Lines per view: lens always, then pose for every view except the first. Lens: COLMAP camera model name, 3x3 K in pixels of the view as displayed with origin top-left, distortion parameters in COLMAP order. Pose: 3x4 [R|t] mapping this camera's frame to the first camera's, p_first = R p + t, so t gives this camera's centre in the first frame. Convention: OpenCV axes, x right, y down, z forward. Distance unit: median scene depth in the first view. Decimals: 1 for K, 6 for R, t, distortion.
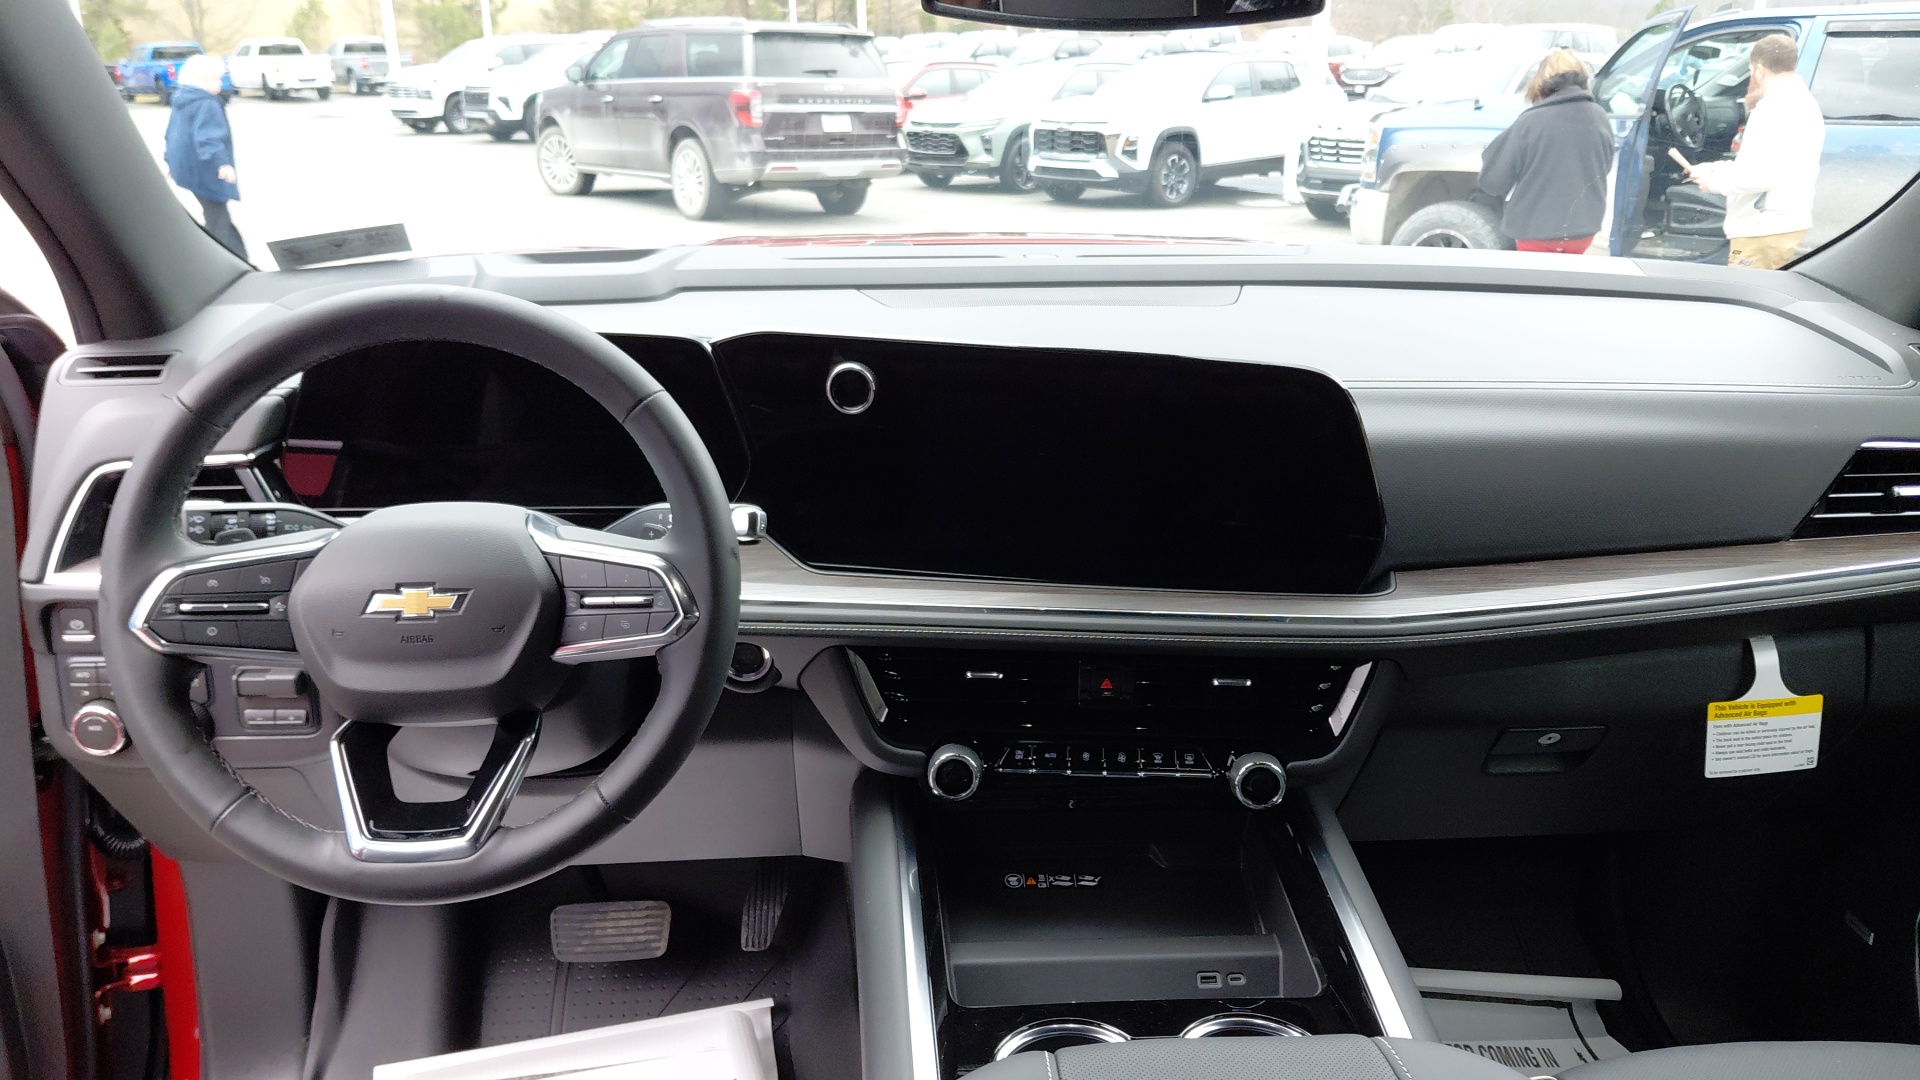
lens RADIAL K [[1424.7, 0, 952.5], [0, 1424.7, 579.8], [0, 0, 1]] dist [0.052212, -0.094937]
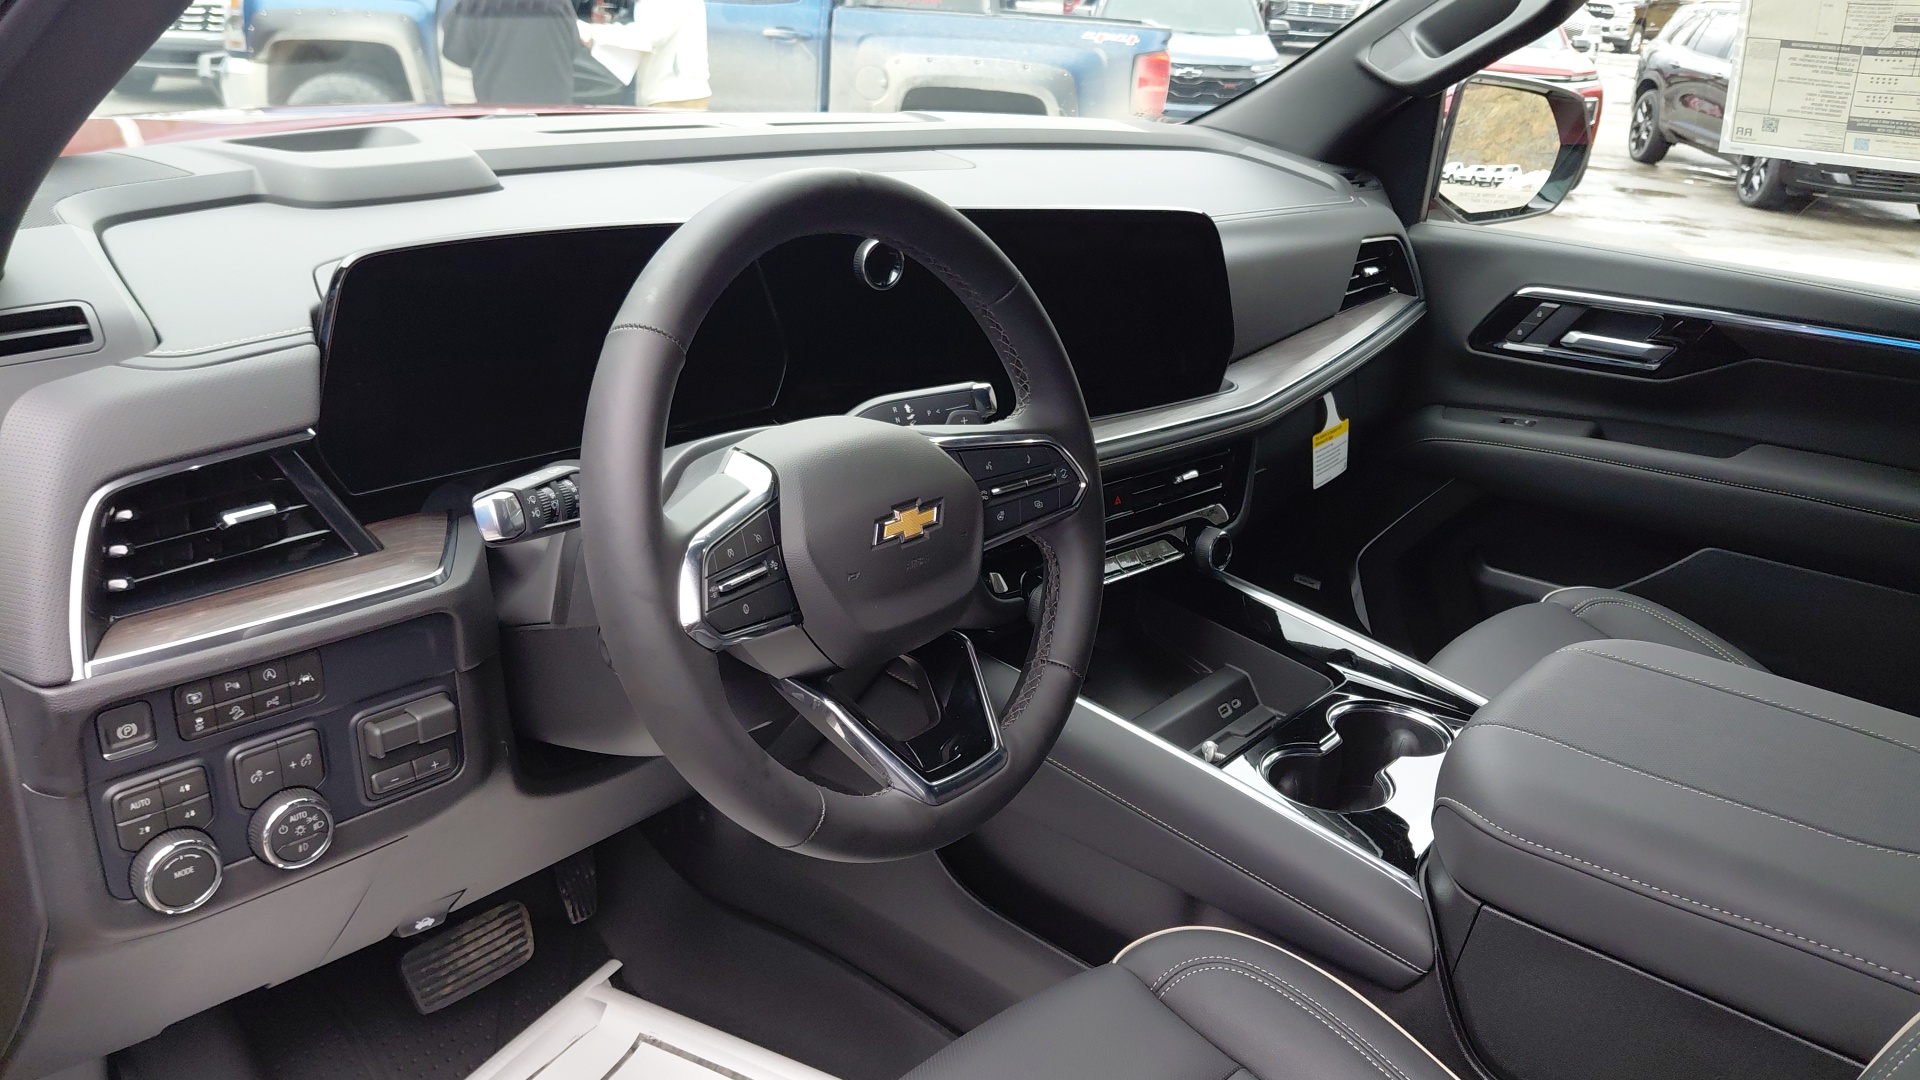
lens RADIAL K [[1424.7, 0, 951.1], [0, 1424.7, 561.6], [0, 0, 1]] dist [0.052212, -0.094937]
pose [[0.698684, -0.233262, 0.676335, -0.560689], [0.185039, 0.972106, 0.144118, -0.050317], [-0.691087, 0.024456, 0.722358, 0.188588]]
